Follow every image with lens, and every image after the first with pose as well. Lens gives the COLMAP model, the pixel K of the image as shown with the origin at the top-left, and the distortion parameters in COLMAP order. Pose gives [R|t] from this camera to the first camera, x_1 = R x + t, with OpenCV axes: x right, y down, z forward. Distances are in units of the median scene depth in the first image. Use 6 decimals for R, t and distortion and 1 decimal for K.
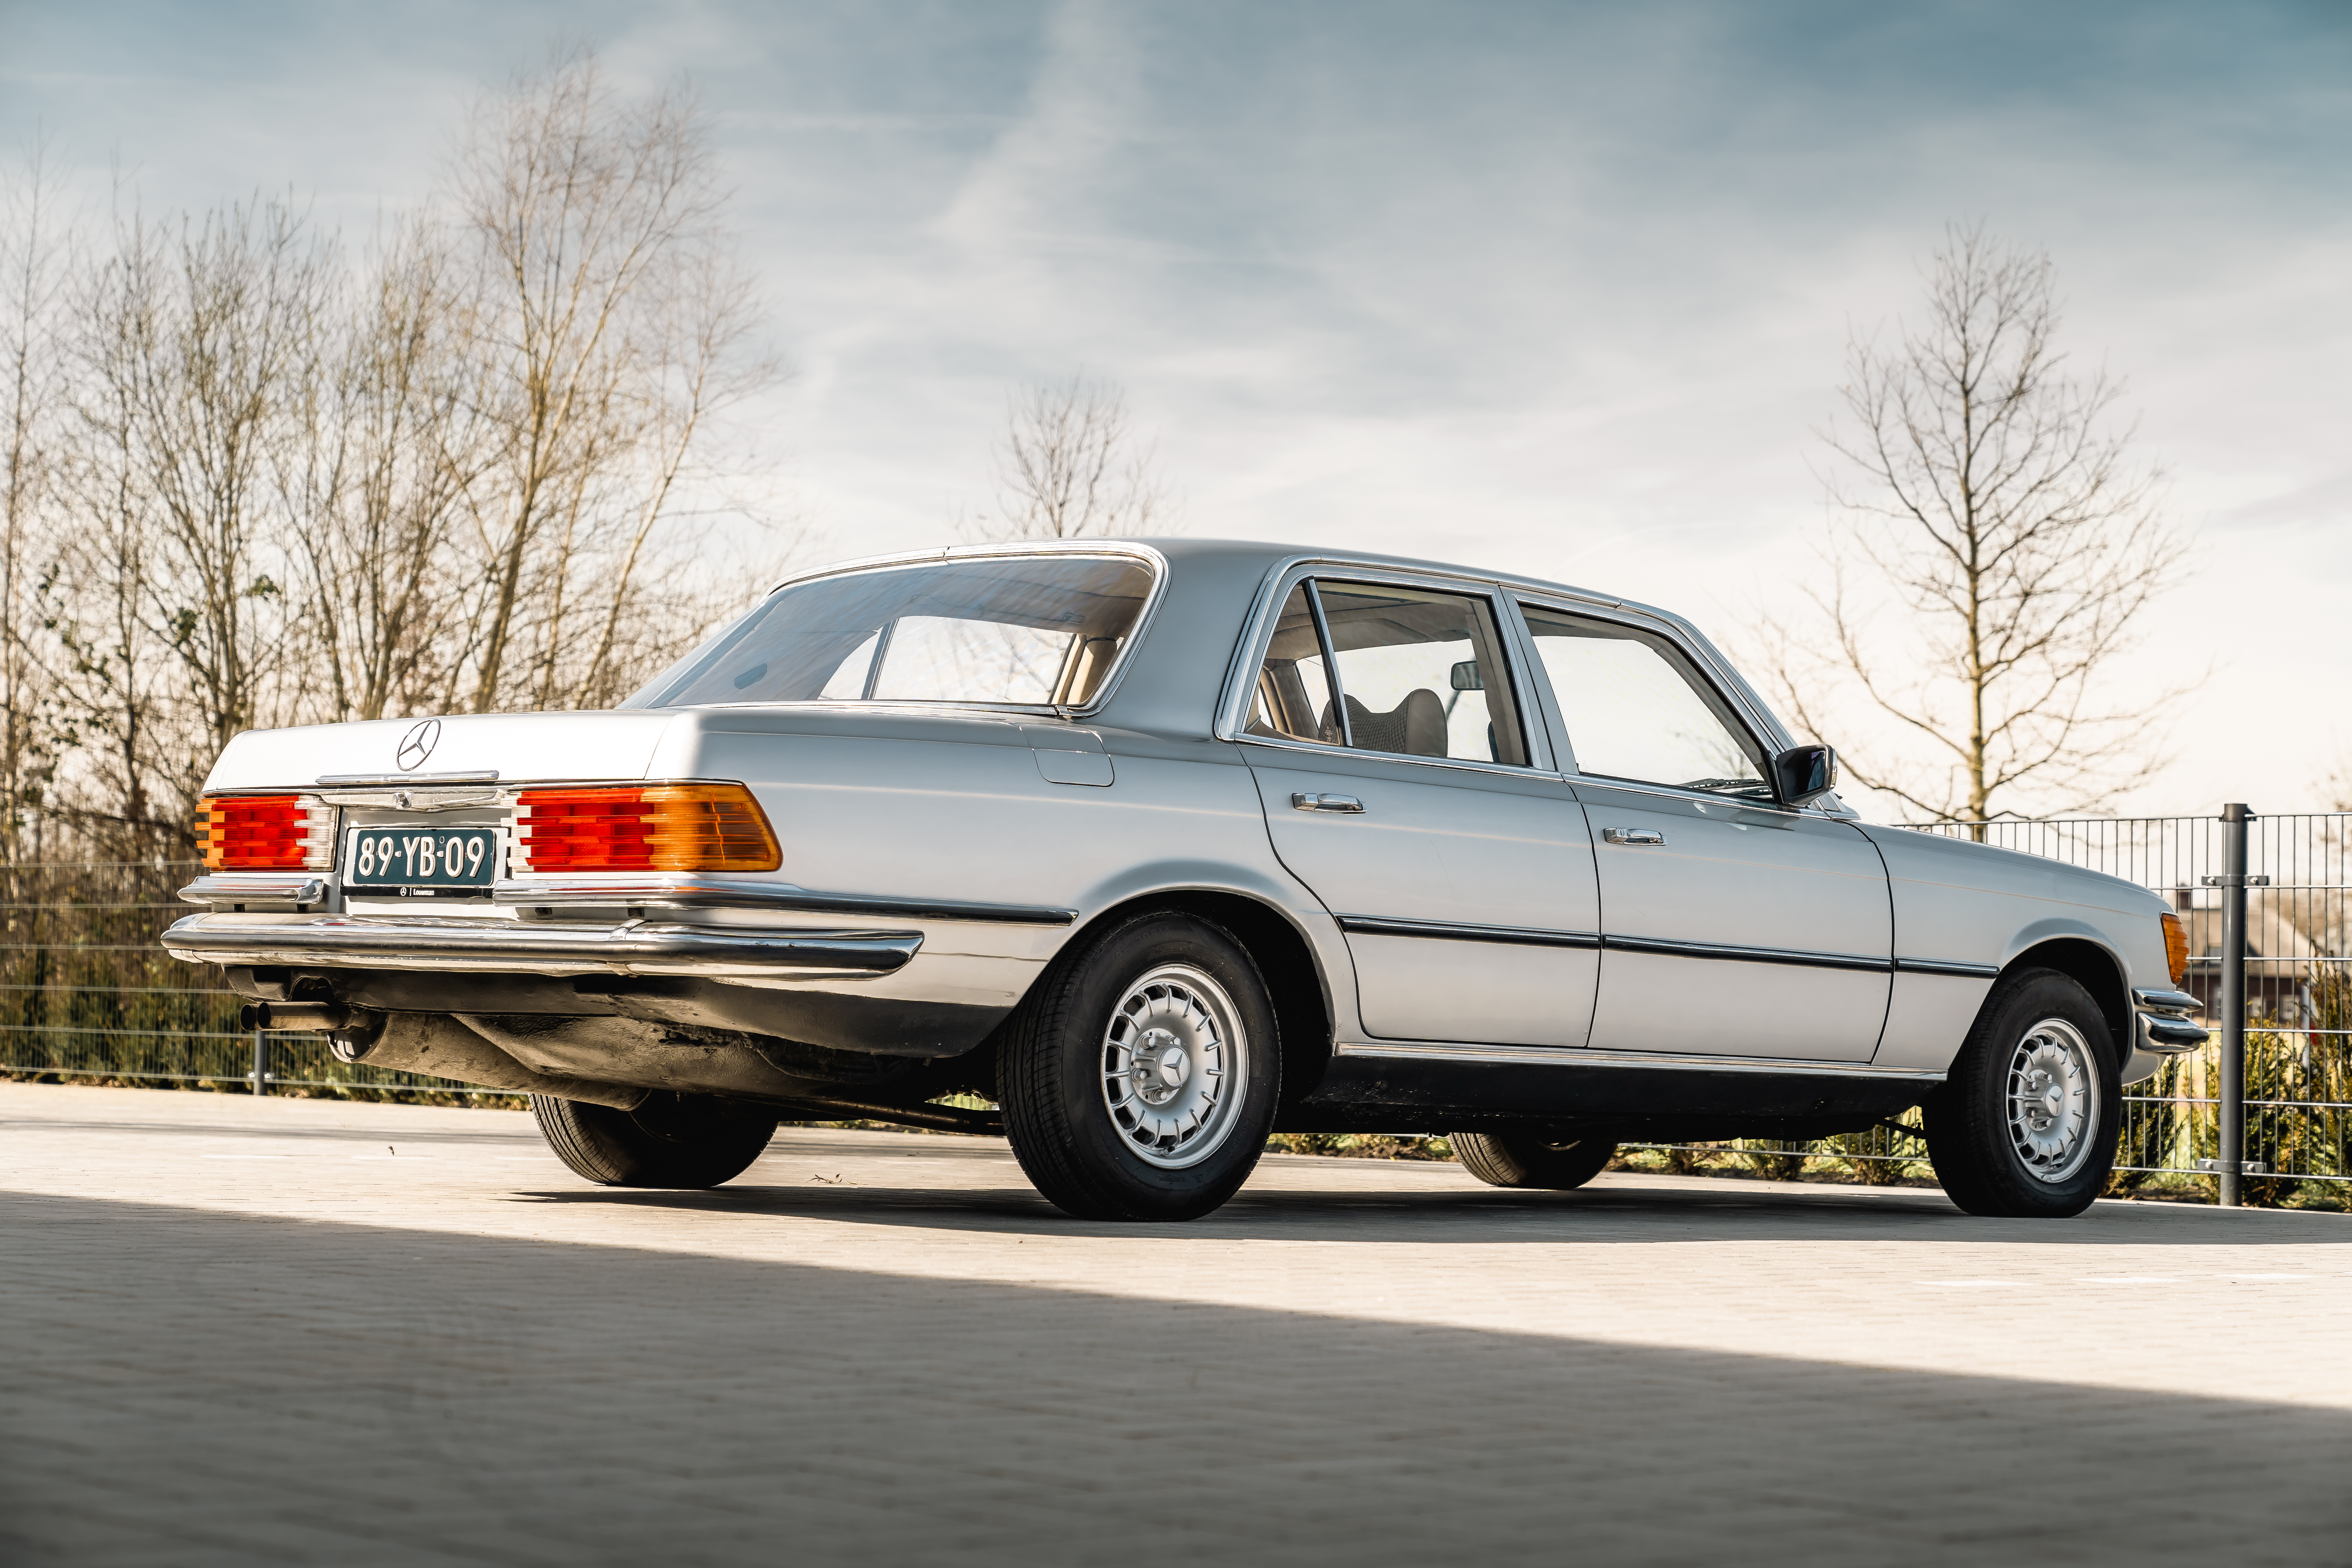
lens RADIAL K [[4253.3, 0, 1167.5], [0, 4253.3, 770.9], [0, 0, 1]] dist [0.002196, 0.000000]
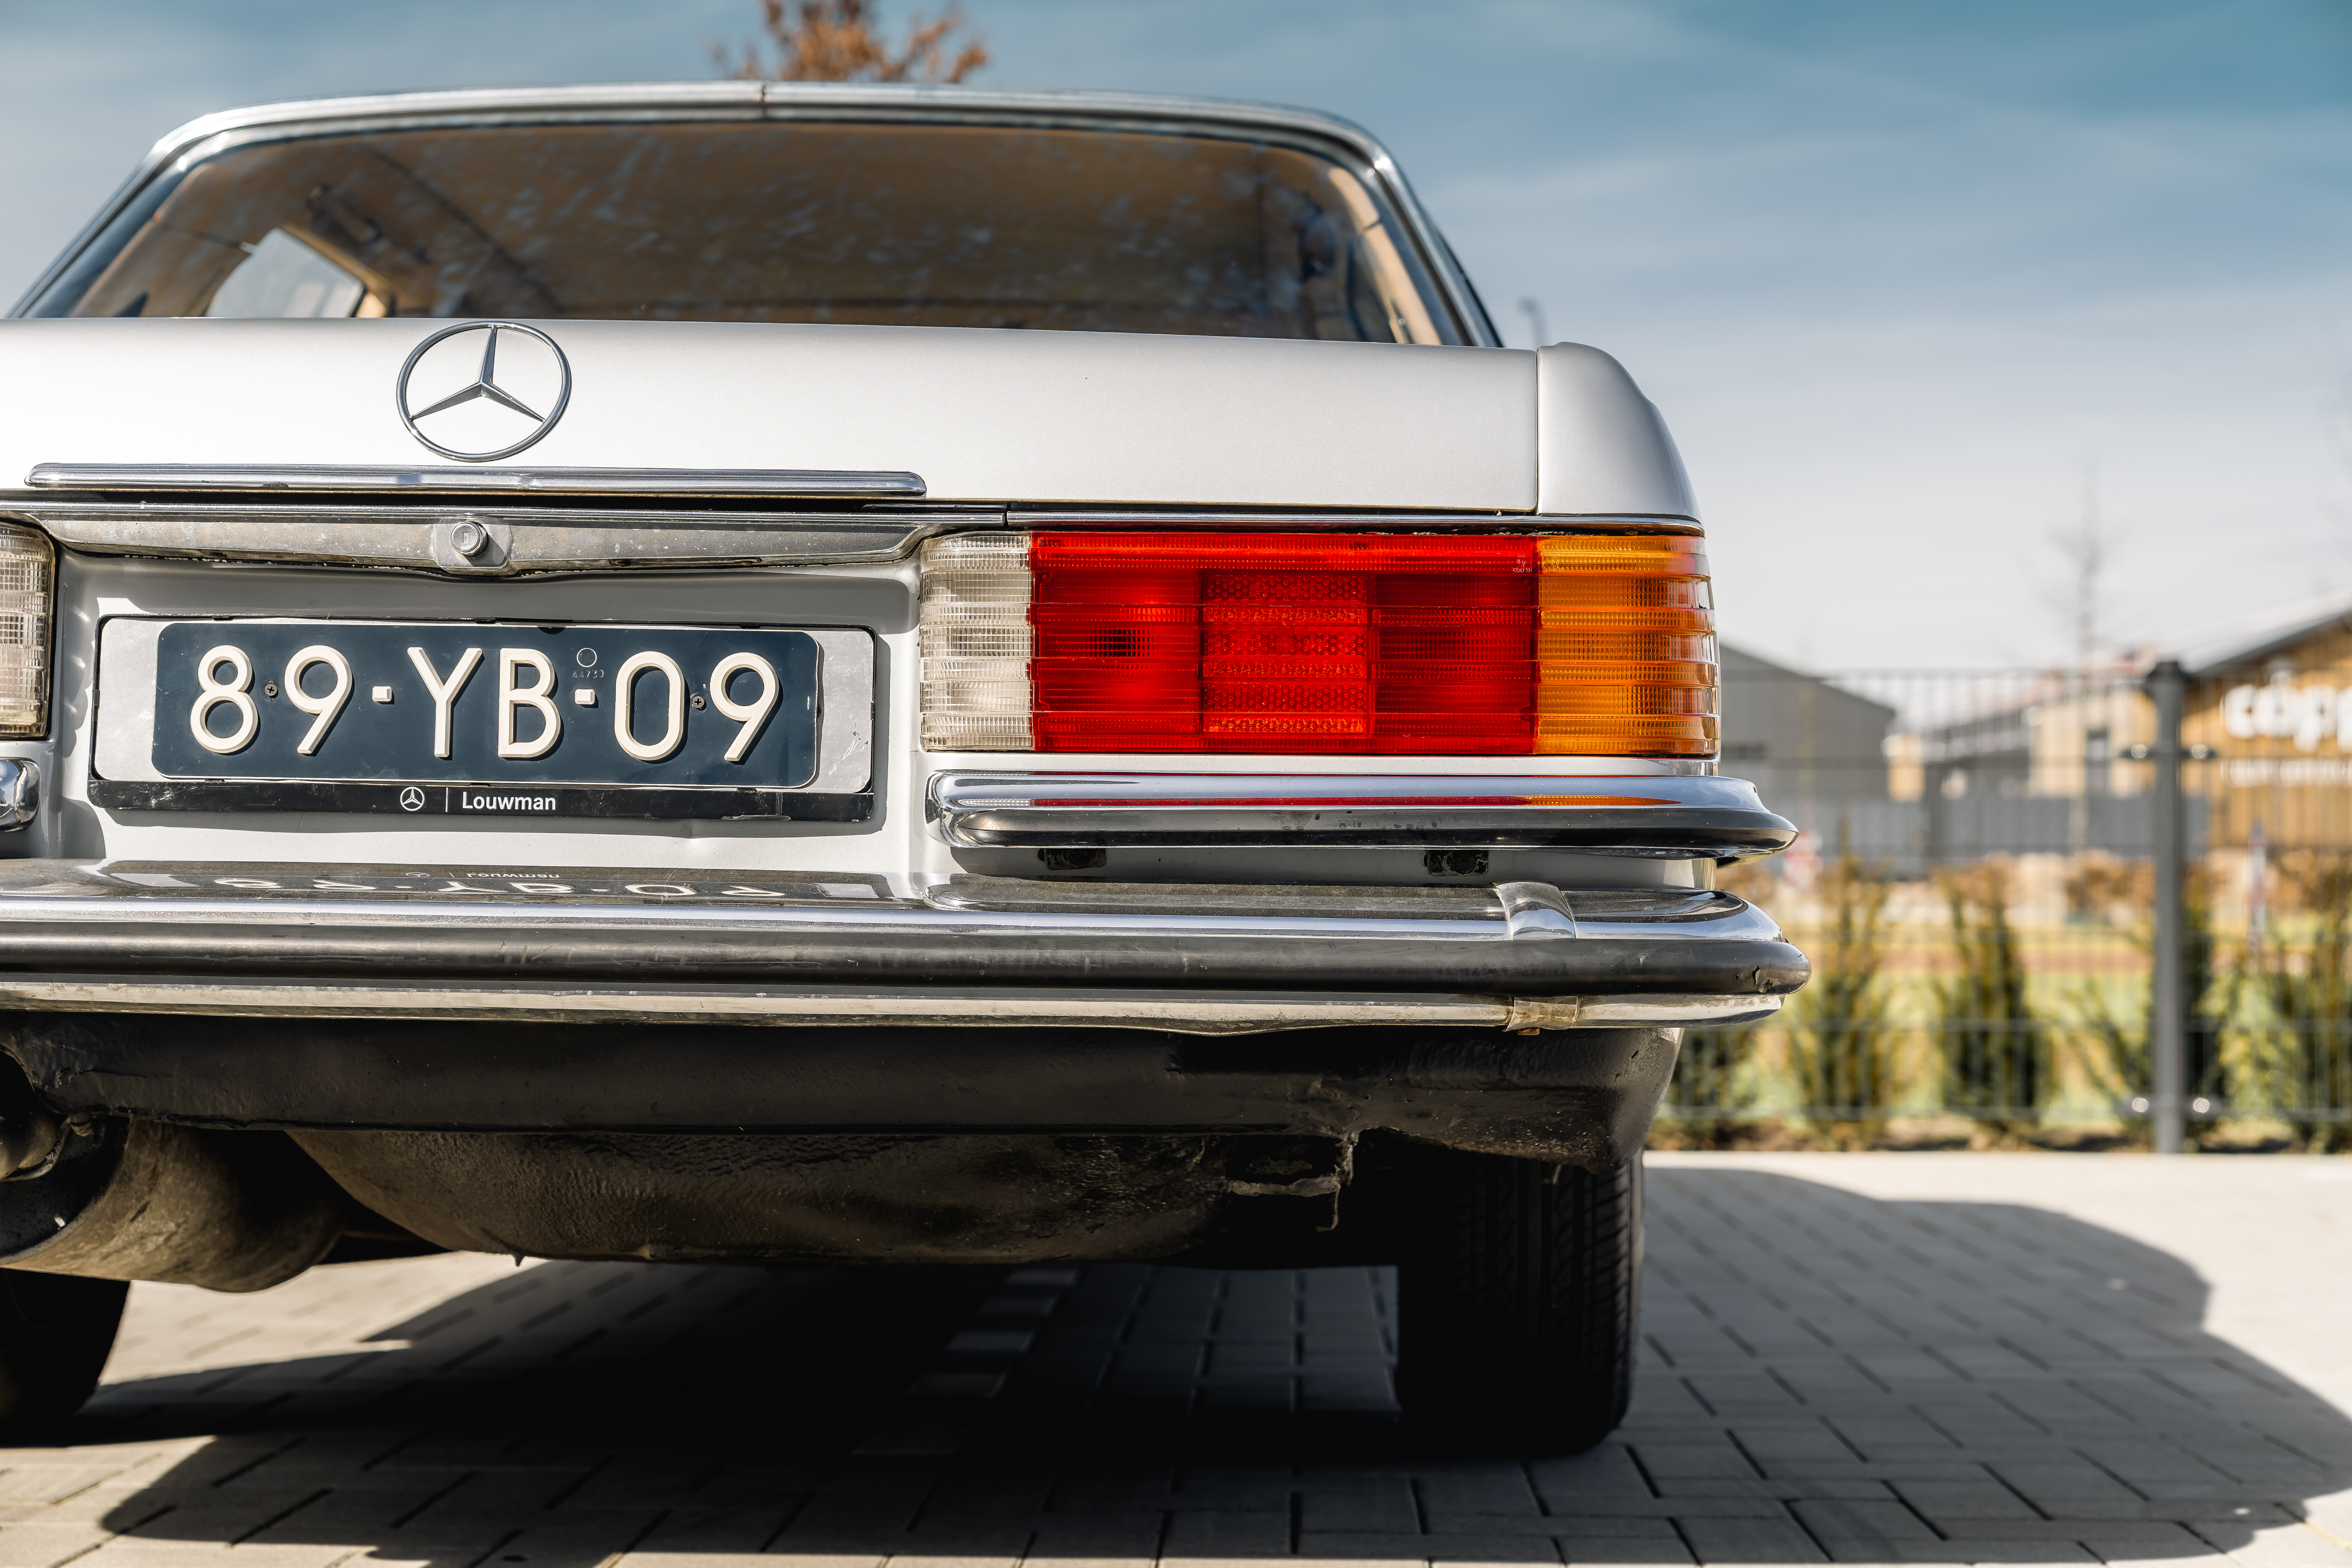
lens RADIAL K [[3686.2, 0, 1180.4], [0, 3686.2, 788.8], [0, 0, 1]] dist [0.025231, 0.000000]
pose [[0.716594, -0.002141, 0.697488, -0.342140], [-0.028467, 0.999072, 0.032313, 0.015284], [-0.696910, -0.043010, 0.715868, 0.716142]]
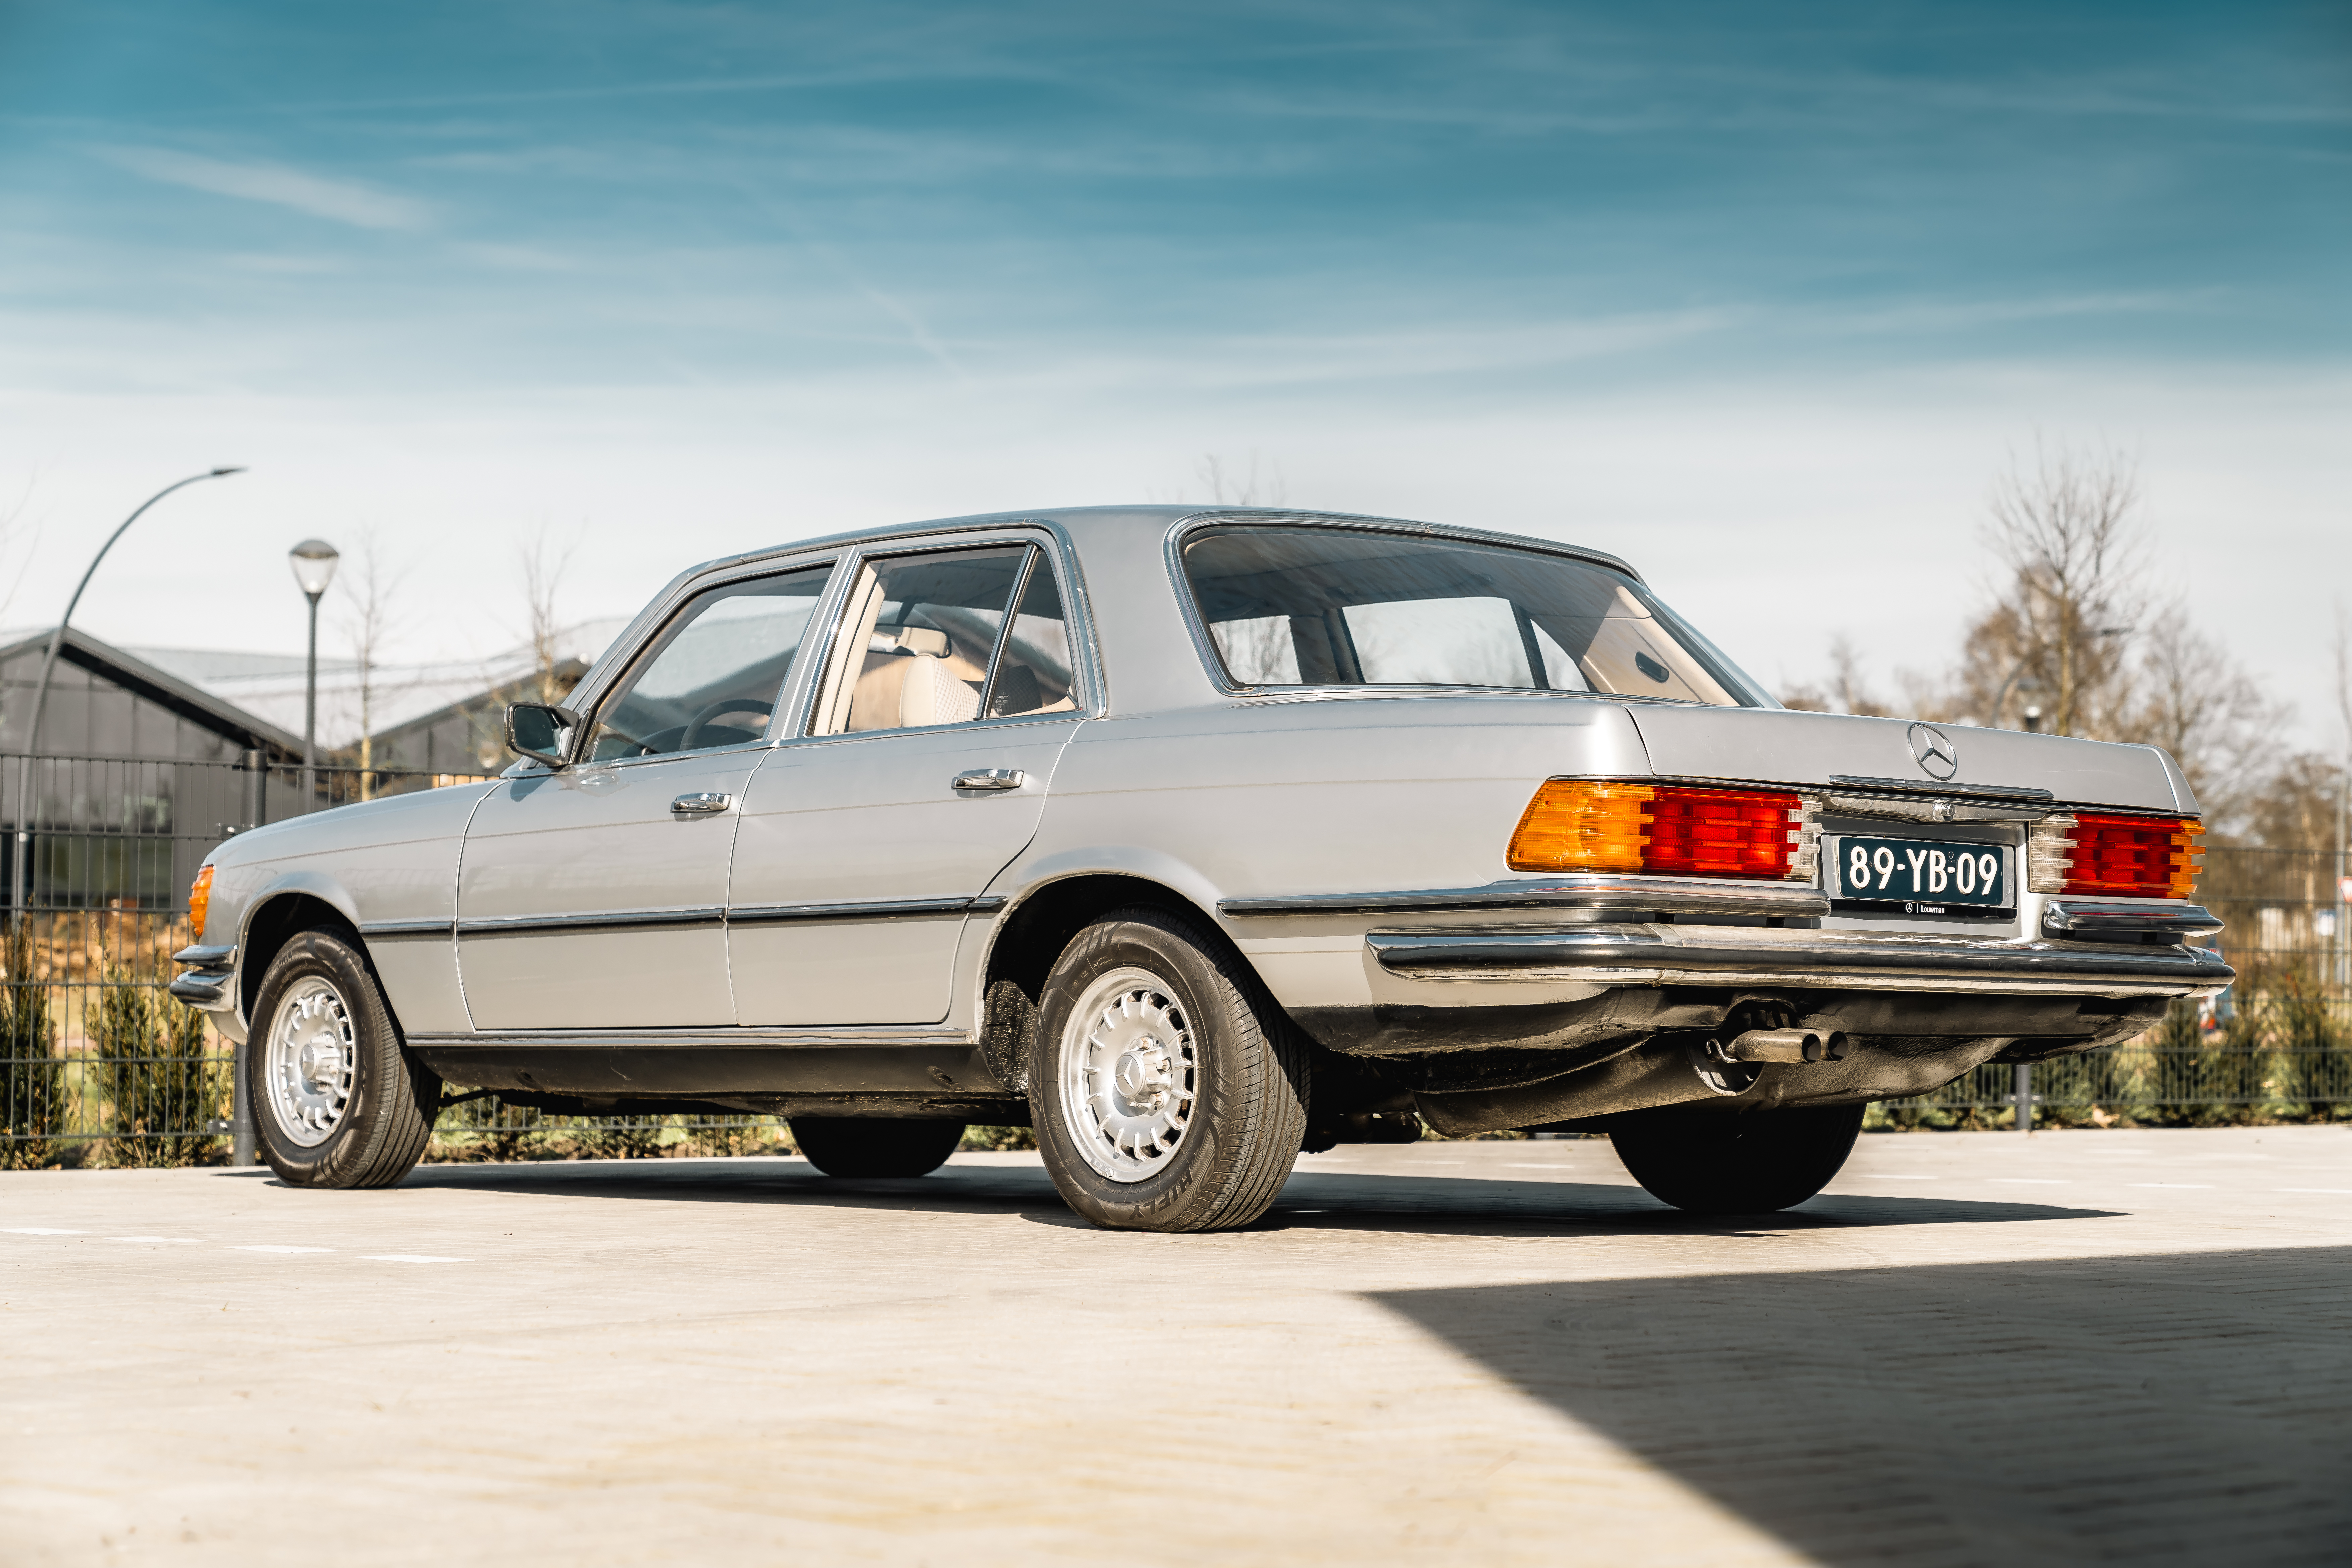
lens RADIAL K [[4548.3, 0, 1175.4], [0, 4548.3, 790.5], [0, 0, 1]] dist [0.191333, 0.000000]
pose [[0.045902, 0.020309, 0.998739, -1.159006], [-0.066335, 0.997649, -0.017239, 0.029975], [-0.996741, -0.065460, 0.047141, 1.089447]]
